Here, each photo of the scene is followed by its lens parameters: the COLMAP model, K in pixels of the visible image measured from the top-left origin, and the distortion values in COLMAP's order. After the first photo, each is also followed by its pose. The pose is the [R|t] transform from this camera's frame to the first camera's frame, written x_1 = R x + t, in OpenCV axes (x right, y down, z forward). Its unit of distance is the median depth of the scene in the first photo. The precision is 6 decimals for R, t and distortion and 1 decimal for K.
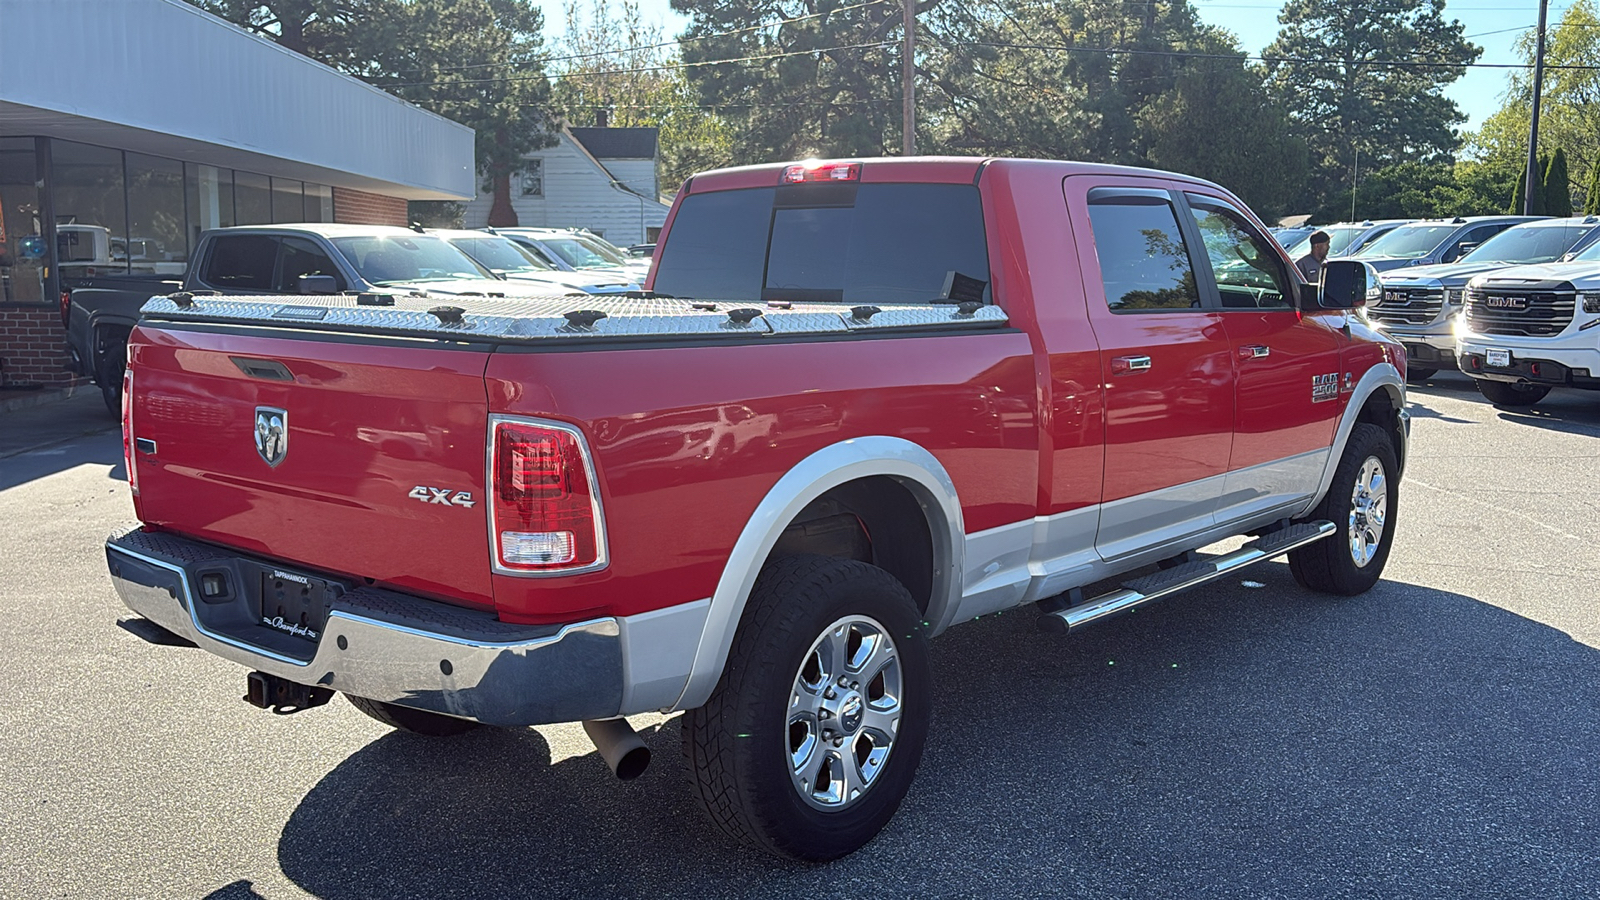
lens RADIAL K [[1483.5, 0, 794.1], [0, 1483.5, 436.2], [0, 0, 1]] dist [0.029643, 0.000000]
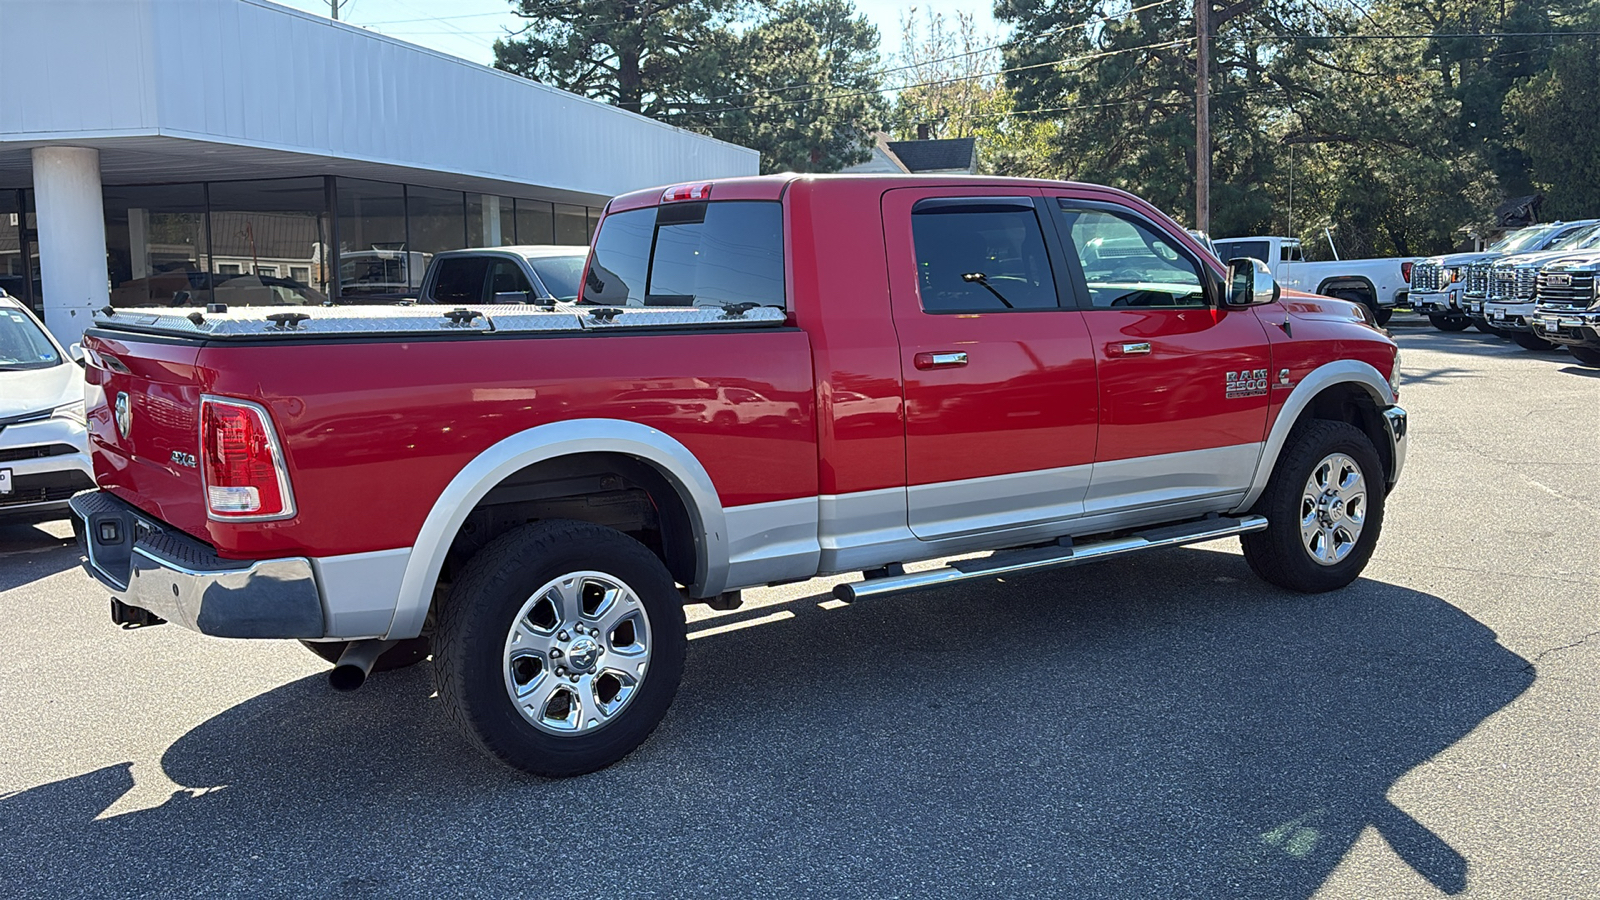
lens RADIAL K [[1483.5, 0, 772.4], [0, 1483.5, 436.5], [0, 0, 1]] dist [0.029643, 0.000000]
pose [[0.967337, 0.007365, -0.253386, 0.287239], [-0.009030, 0.999945, -0.005409, 0.011479], [0.253333, 0.007521, 0.967350, -0.061267]]
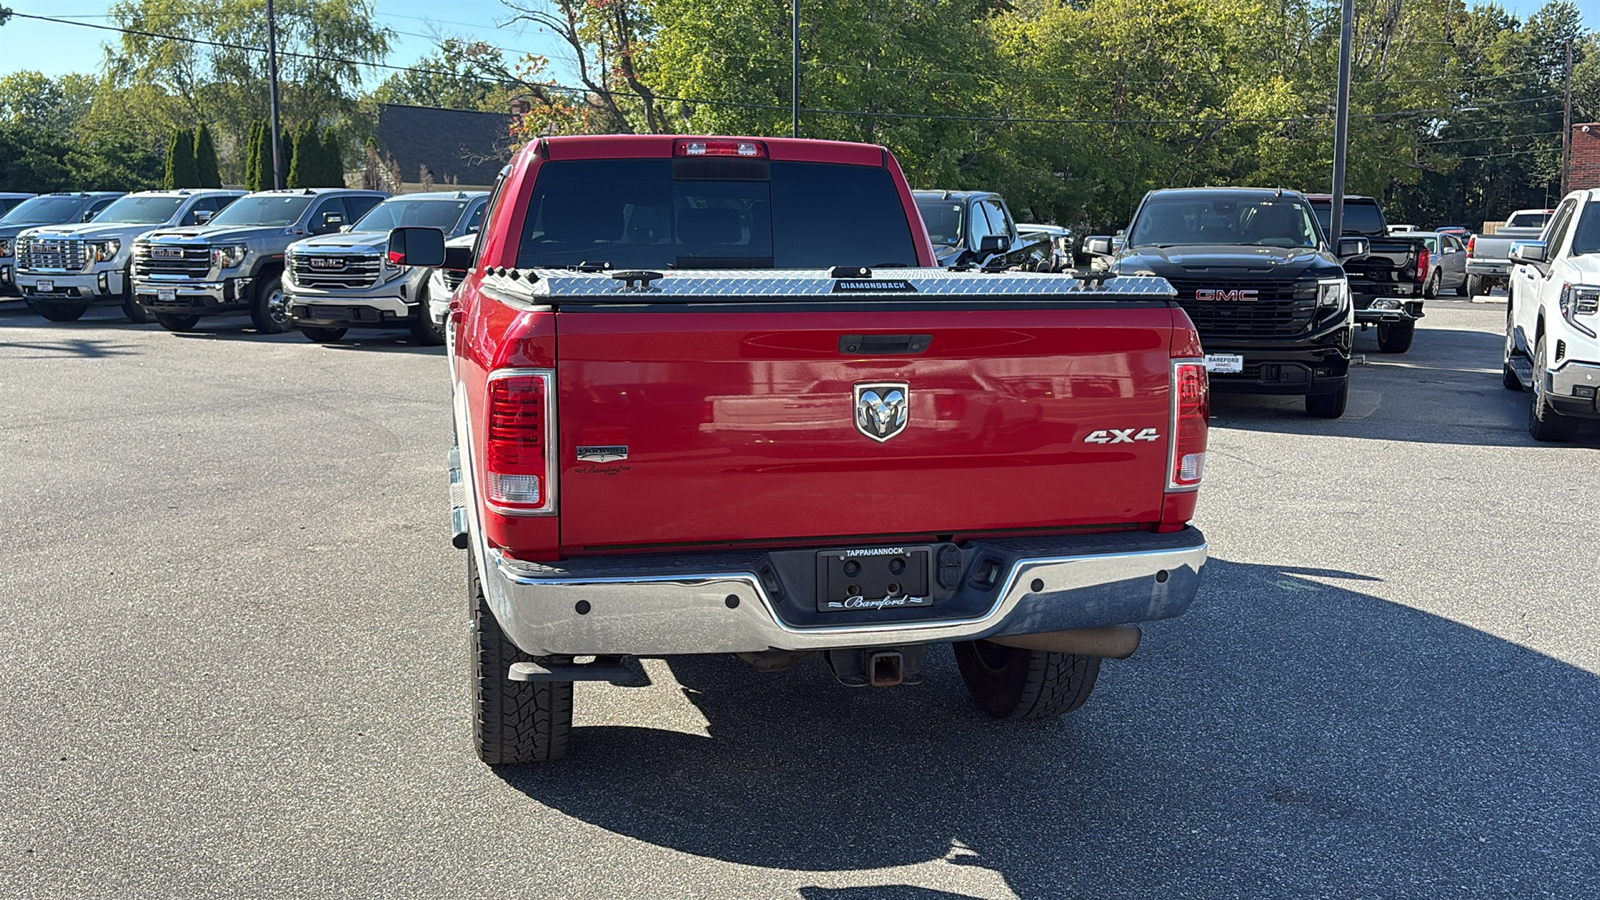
lens RADIAL K [[1483.5, 0, 790.1], [0, 1483.5, 420.5], [0, 0, 1]] dist [0.029643, 0.000000]
pose [[0.589545, -0.103975, 0.801015, -0.643945], [0.095188, 0.993714, 0.058930, -0.031460], [-0.802107, 0.041506, 0.595736, 0.252289]]
